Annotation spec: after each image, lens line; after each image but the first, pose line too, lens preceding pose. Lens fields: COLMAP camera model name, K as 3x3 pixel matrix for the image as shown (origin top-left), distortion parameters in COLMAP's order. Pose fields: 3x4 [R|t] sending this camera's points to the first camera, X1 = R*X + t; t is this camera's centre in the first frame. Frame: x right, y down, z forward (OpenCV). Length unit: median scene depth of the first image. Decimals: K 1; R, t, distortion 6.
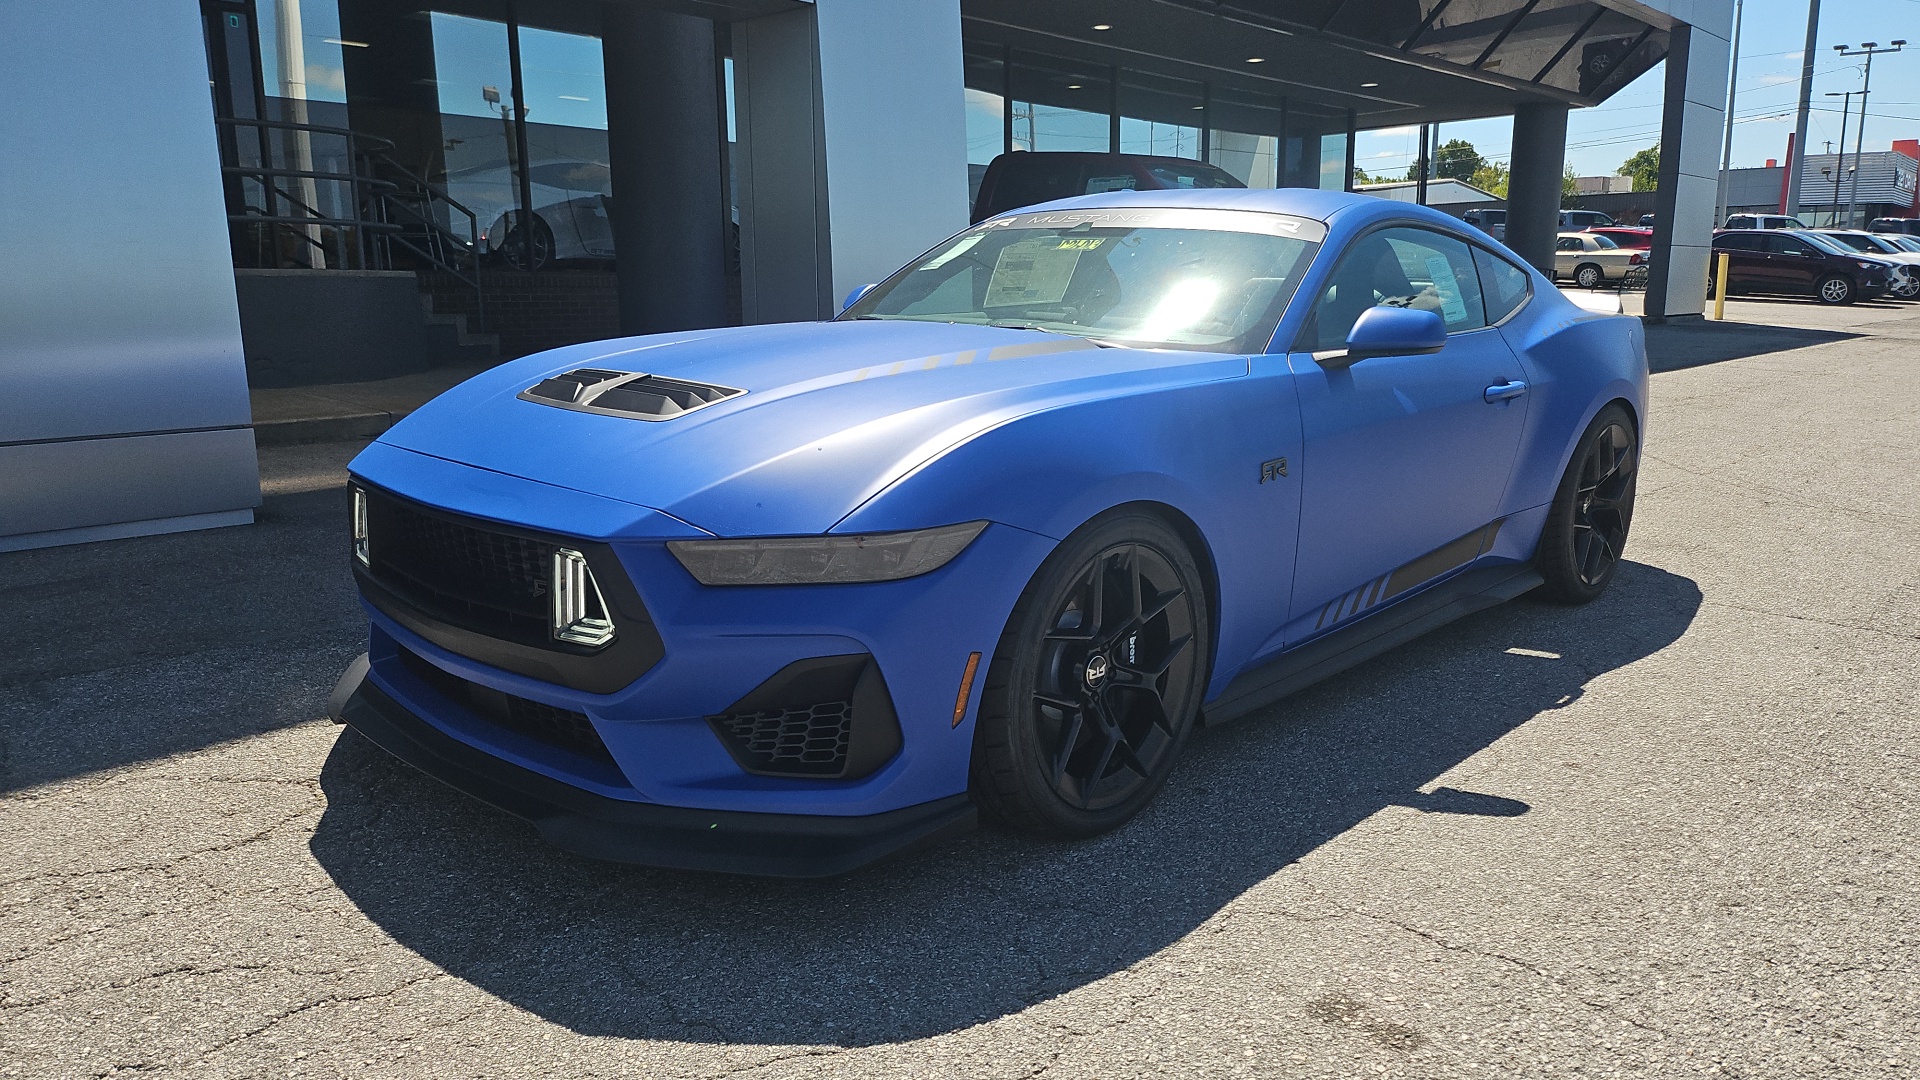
lens RADIAL K [[1367.0, 0, 945.4], [0, 1367.0, 548.6], [0, 0, 1]] dist [0.069020, -0.067714]
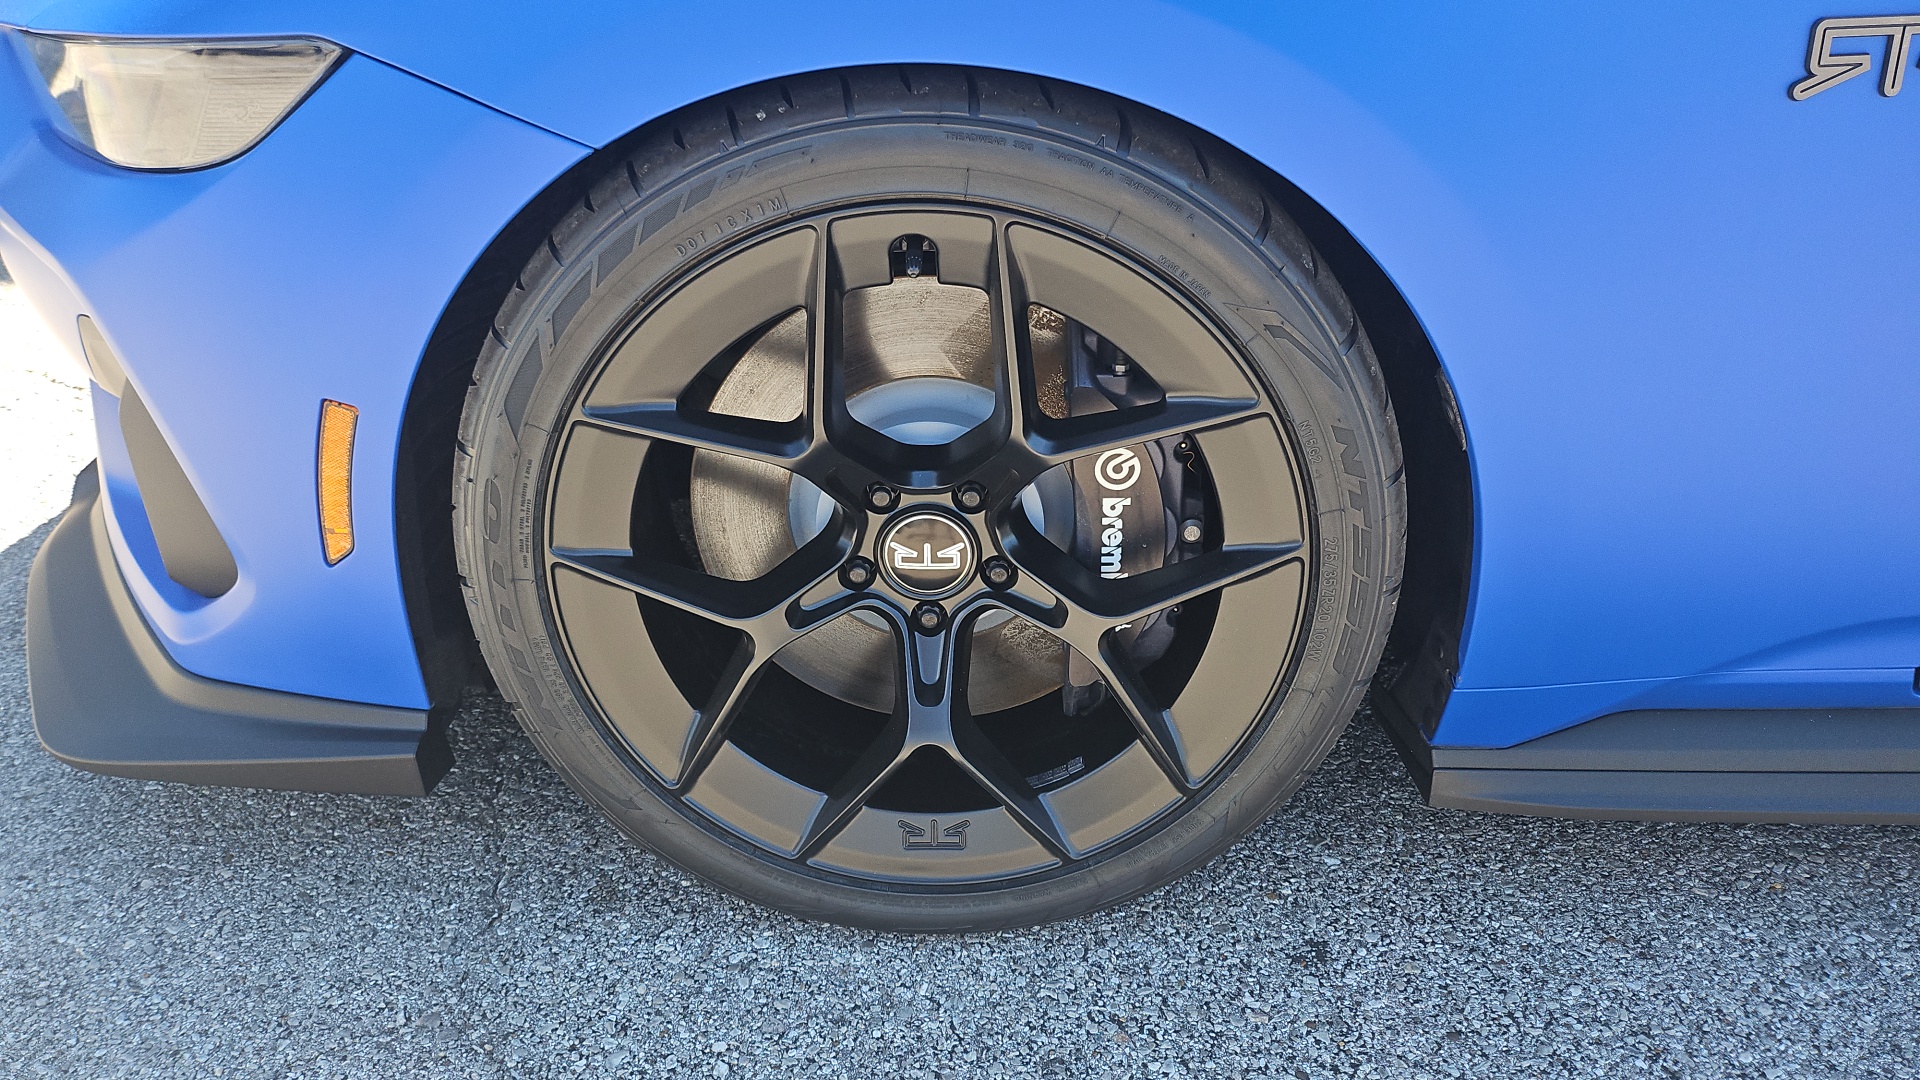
lens RADIAL K [[1316.9, 0, 959.6], [0, 1316.9, 541.7], [0, 0, 1]] dist [-0.000790, -0.001536]
pose [[0.658578, 0.329064, -0.676751, 0.316445], [-0.142795, 0.937630, 0.316953, -0.024595], [0.738840, -0.112102, 0.664492, 0.684903]]
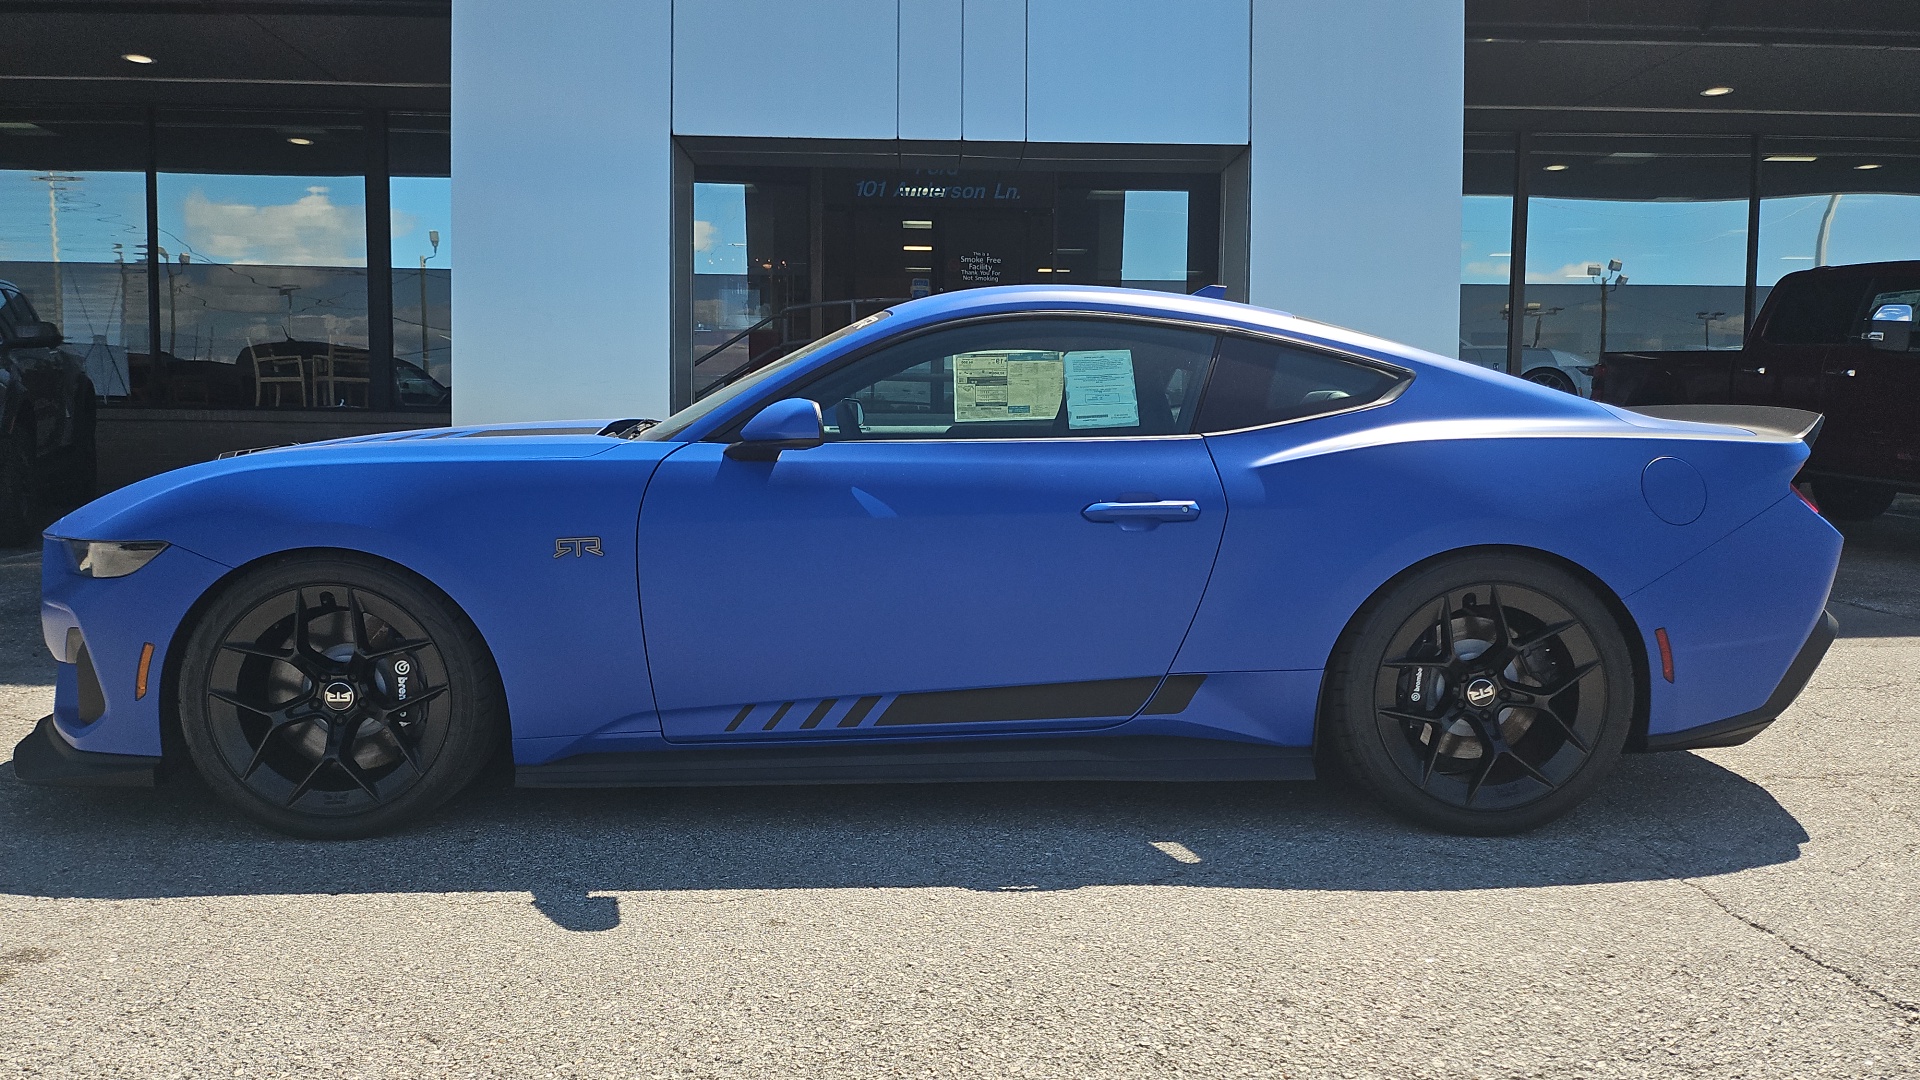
lens RADIAL K [[1367.0, 0, 958.1], [0, 1367.0, 543.6], [0, 0, 1]] dist [0.069020, -0.067714]
pose [[0.707633, 0.068088, -0.703292, 1.146020], [-0.147339, 0.987685, -0.052627, -0.046897], [0.691047, 0.140864, 0.708951, 0.459803]]
